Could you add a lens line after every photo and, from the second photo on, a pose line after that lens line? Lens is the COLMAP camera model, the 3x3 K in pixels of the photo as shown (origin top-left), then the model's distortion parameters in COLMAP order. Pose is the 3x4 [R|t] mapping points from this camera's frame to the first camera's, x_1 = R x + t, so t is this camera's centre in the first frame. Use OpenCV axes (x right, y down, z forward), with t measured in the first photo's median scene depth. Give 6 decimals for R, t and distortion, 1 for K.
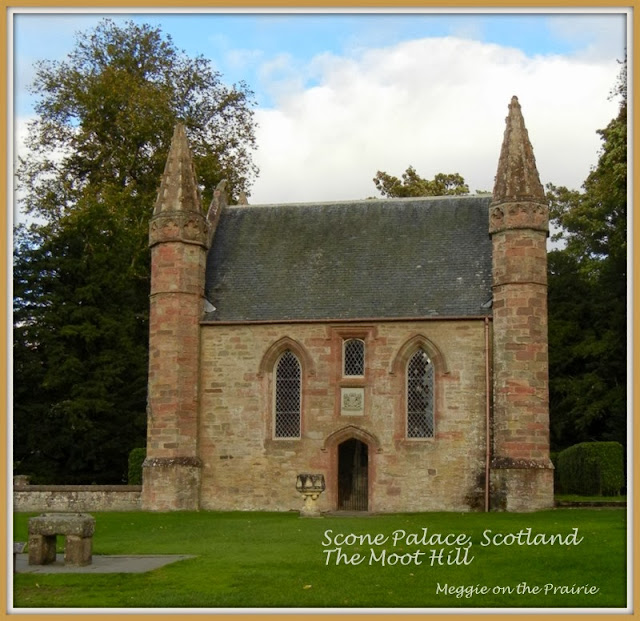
lens RADIAL K [[956.2, 0, 325.9], [0, 956.2, 350.5], [0, 0, 1]] dist [-0.020717, 0.000000]
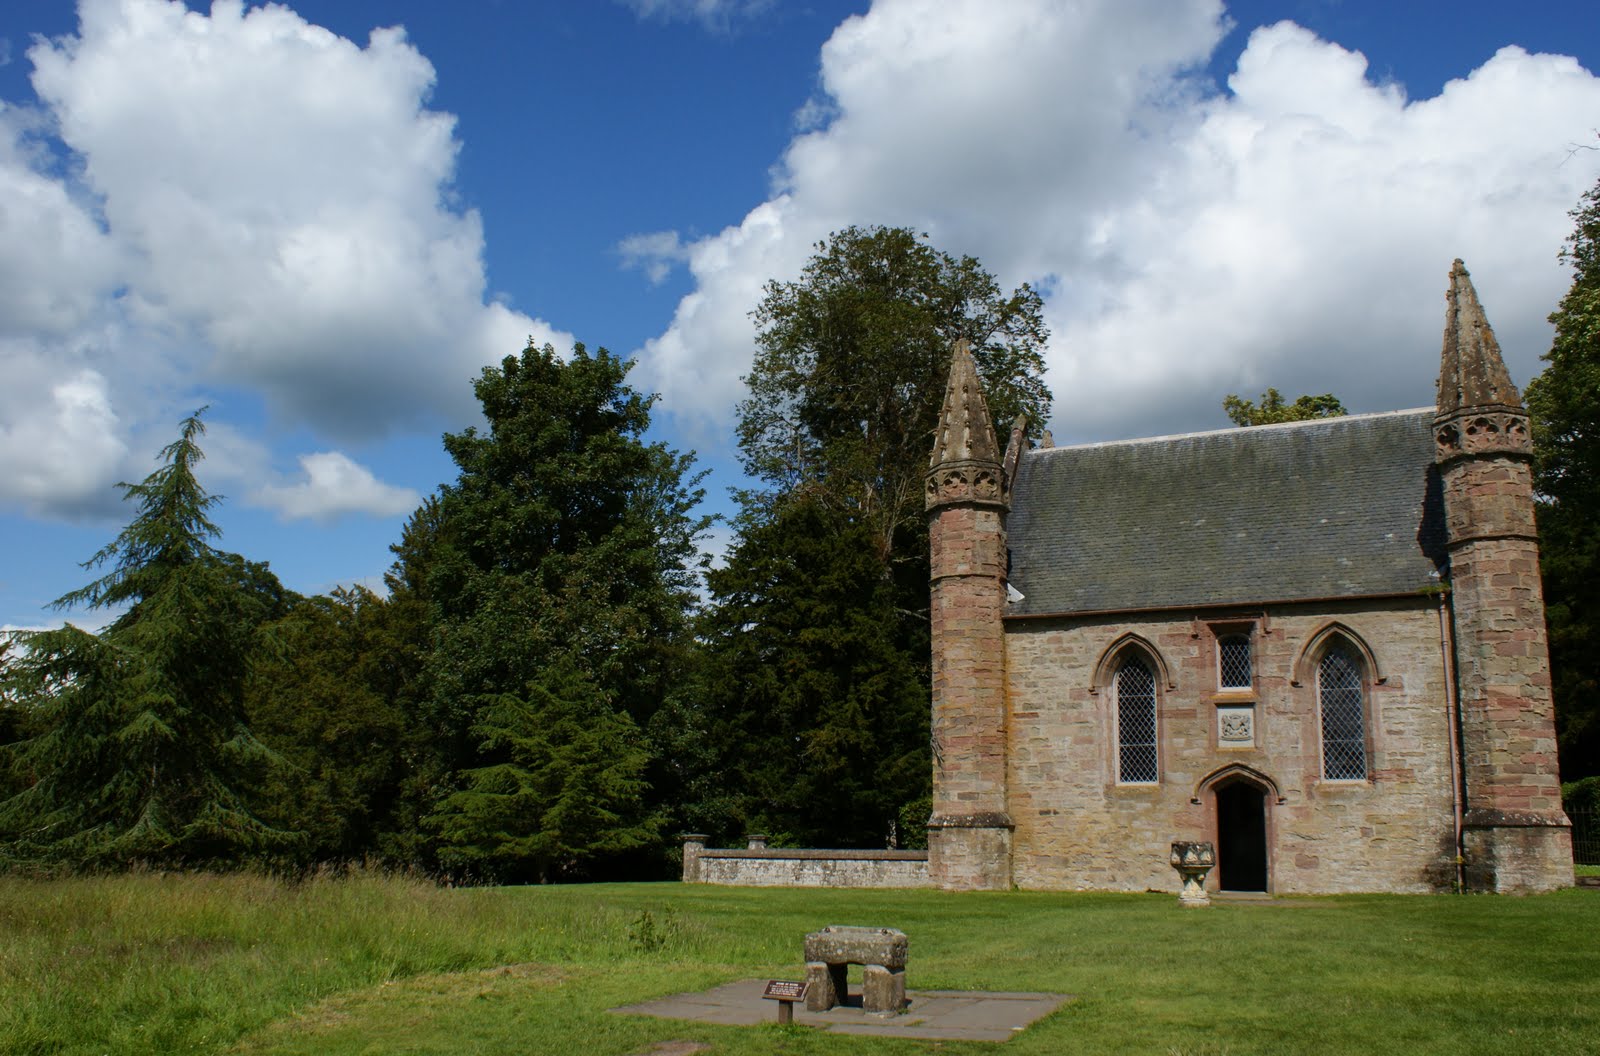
lens RADIAL K [[1278.8, 0, 826.8], [0, 1278.8, 546.2], [0, 0, 1]] dist [-0.134393, 0.110348]
pose [[0.970363, -0.047542, -0.236929, -0.034804], [0.027051, 0.995664, -0.089003, -0.001421], [0.240133, 0.079956, 0.967442, 0.070836]]
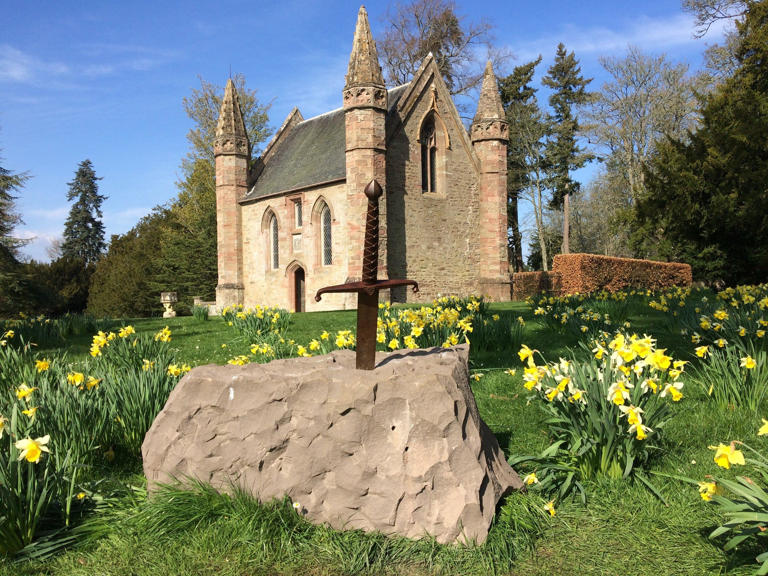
lens RADIAL K [[638.5, 0, 384.5], [0, 638.5, 288.6], [0, 0, 1]] dist [0.040264, -0.000733]
pose [[0.817474, -0.032759, -0.575033, 0.721411], [0.099153, 0.991480, 0.084474, 0.051893], [0.567366, -0.126071, 0.813758, 0.235285]]
